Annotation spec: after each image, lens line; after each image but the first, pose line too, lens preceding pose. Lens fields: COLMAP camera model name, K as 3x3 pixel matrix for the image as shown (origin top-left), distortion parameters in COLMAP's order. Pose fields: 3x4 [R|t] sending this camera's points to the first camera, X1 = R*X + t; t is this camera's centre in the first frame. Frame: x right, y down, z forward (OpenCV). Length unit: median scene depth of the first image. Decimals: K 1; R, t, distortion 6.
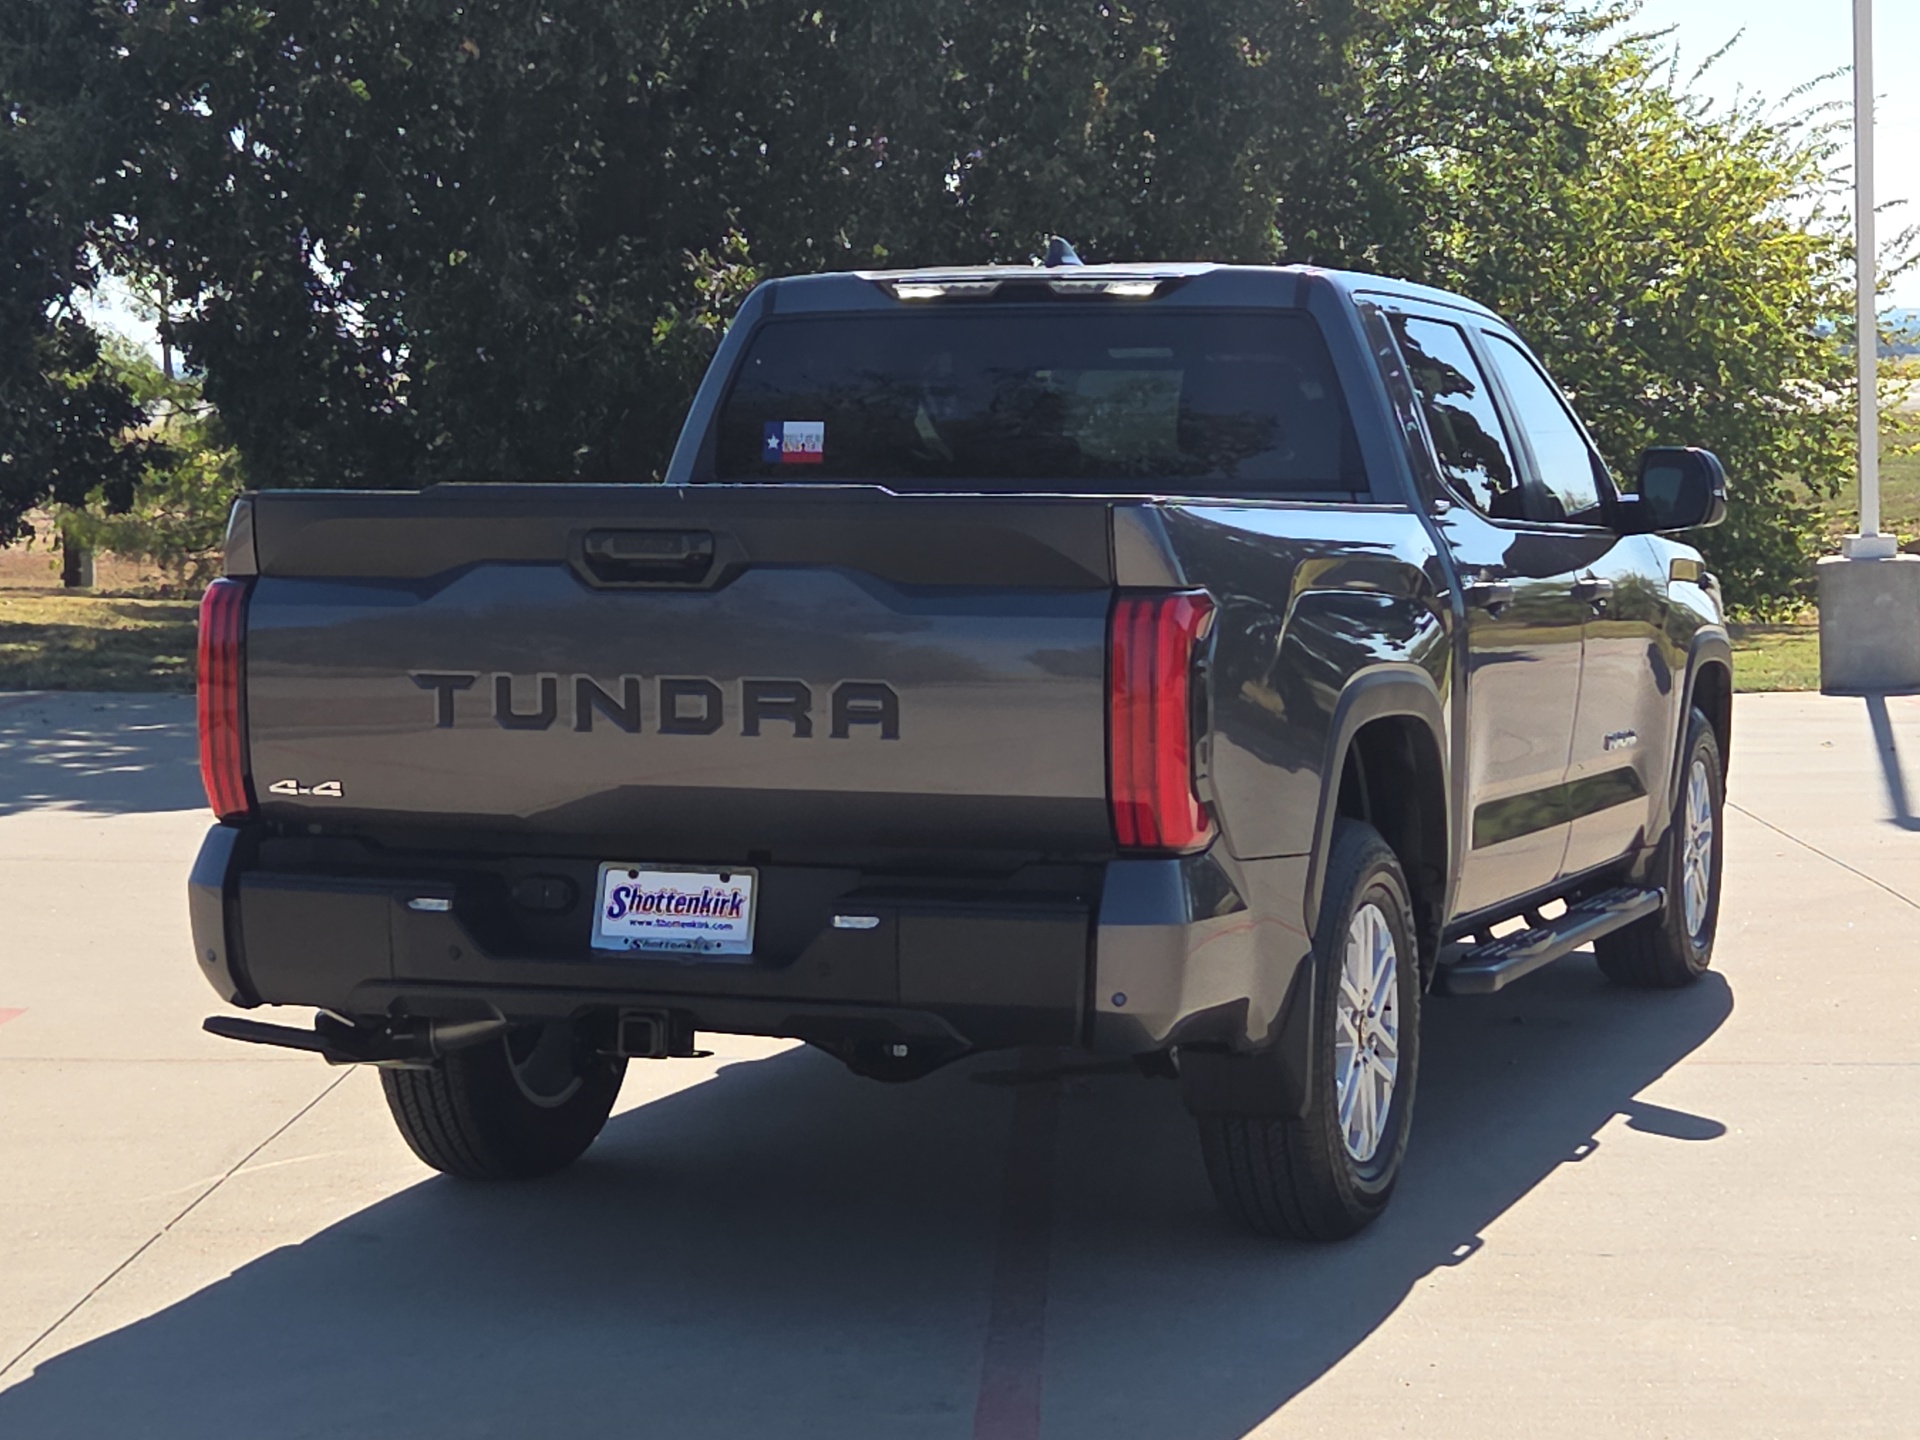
lens RADIAL K [[3818.2, 0, 972.9], [0, 3818.2, 736.6], [0, 0, 1]] dist [0.048168, 0.000000]
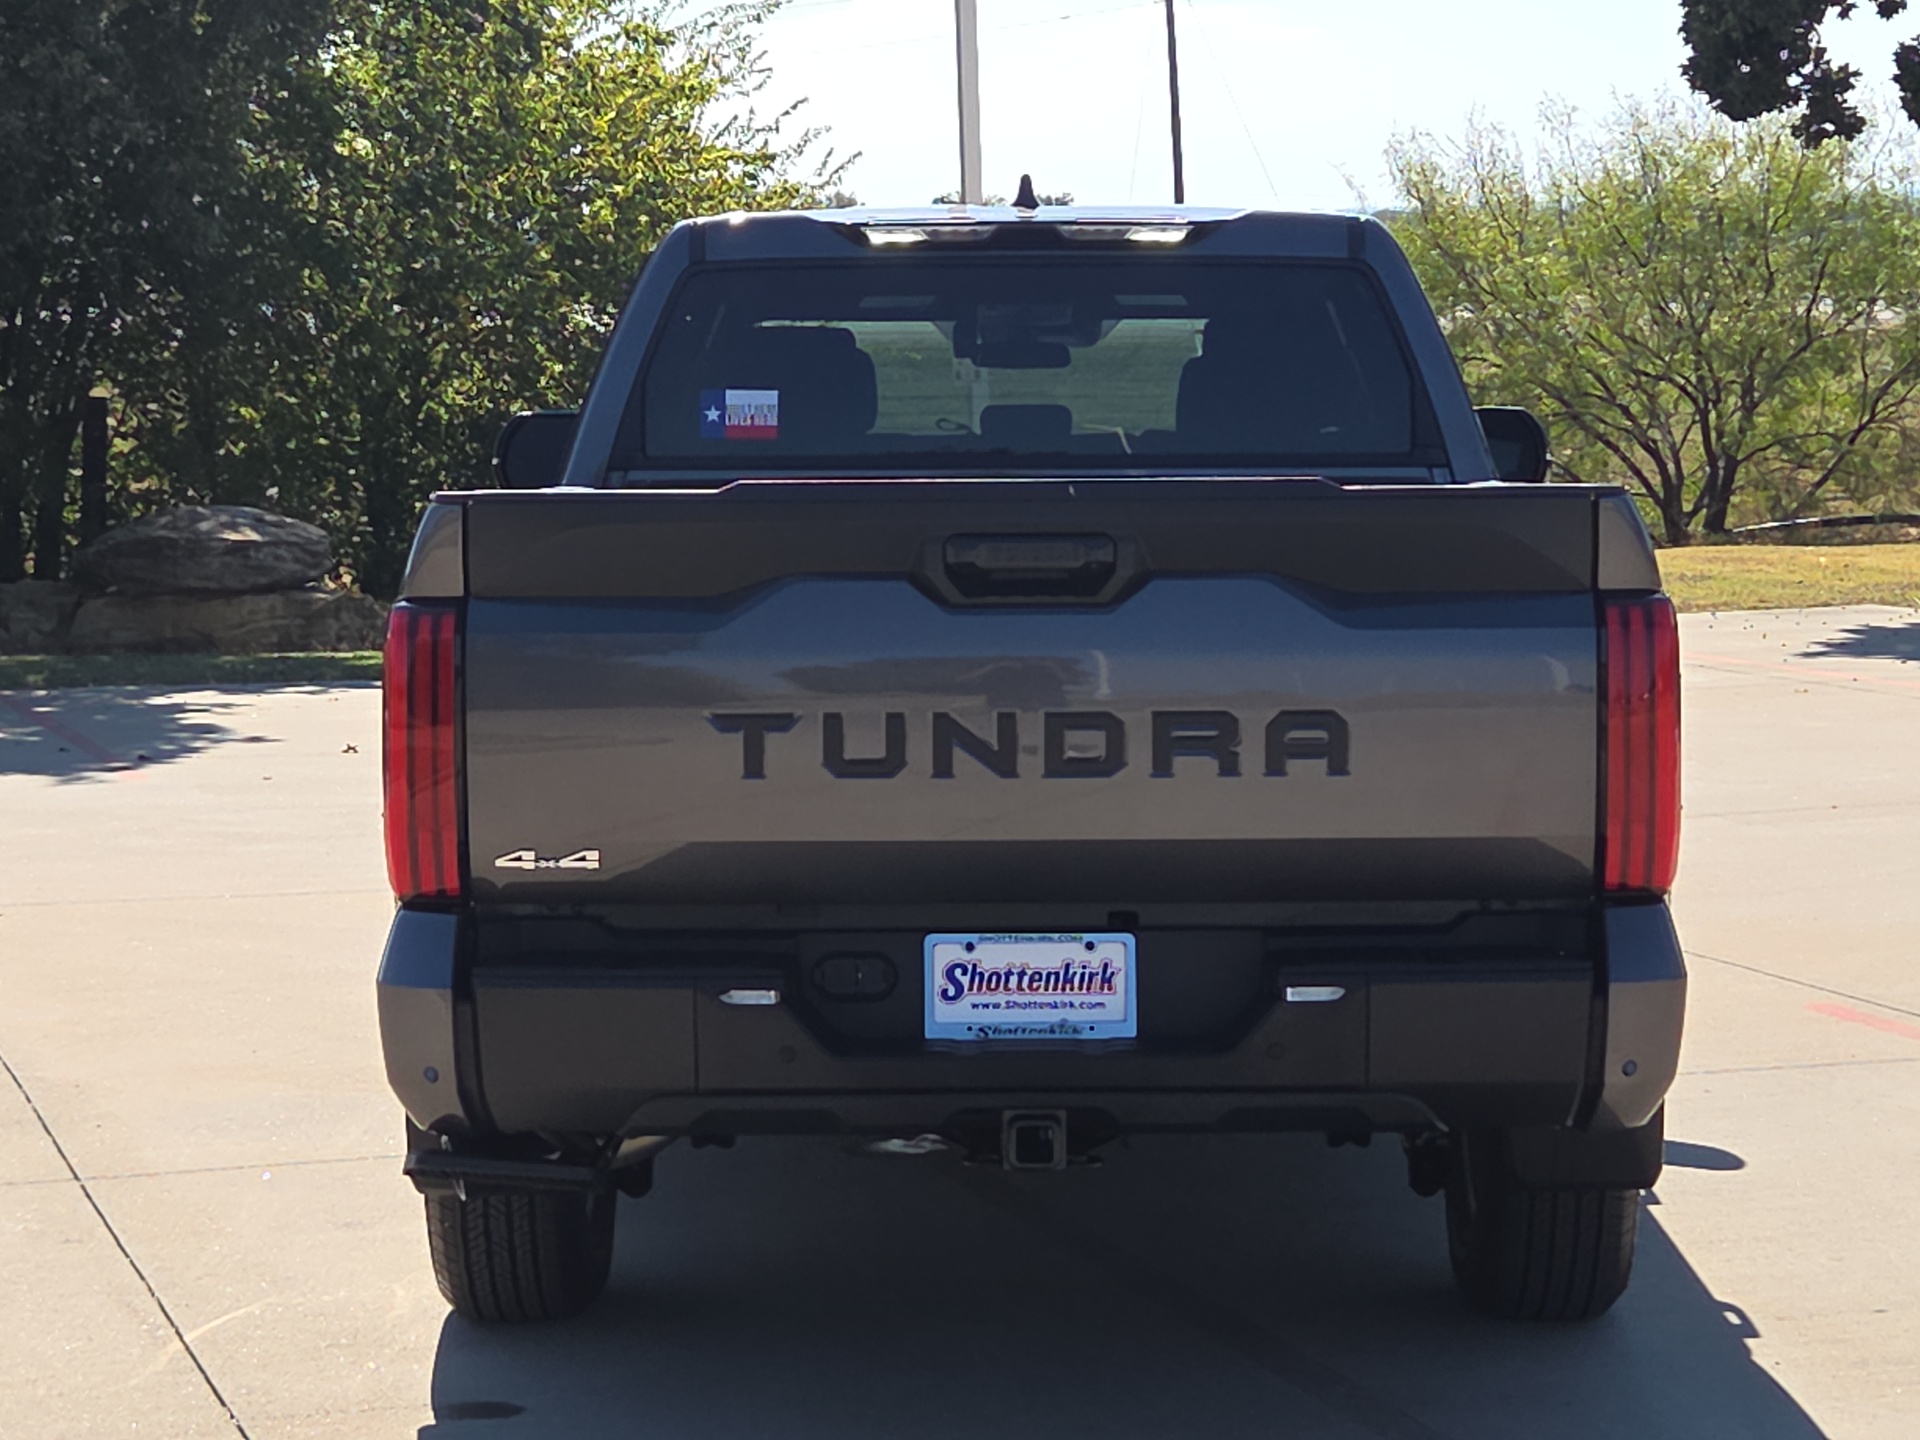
lens RADIAL K [[4247.6, 0, 940.8], [0, 4247.6, 715.5], [0, 0, 1]] dist [0.047525, 0.000000]
pose [[0.944819, -0.031524, 0.326074, -0.397418], [0.030039, 0.999503, 0.009589, -0.023566], [-0.326214, 0.000735, 0.945296, 0.131109]]
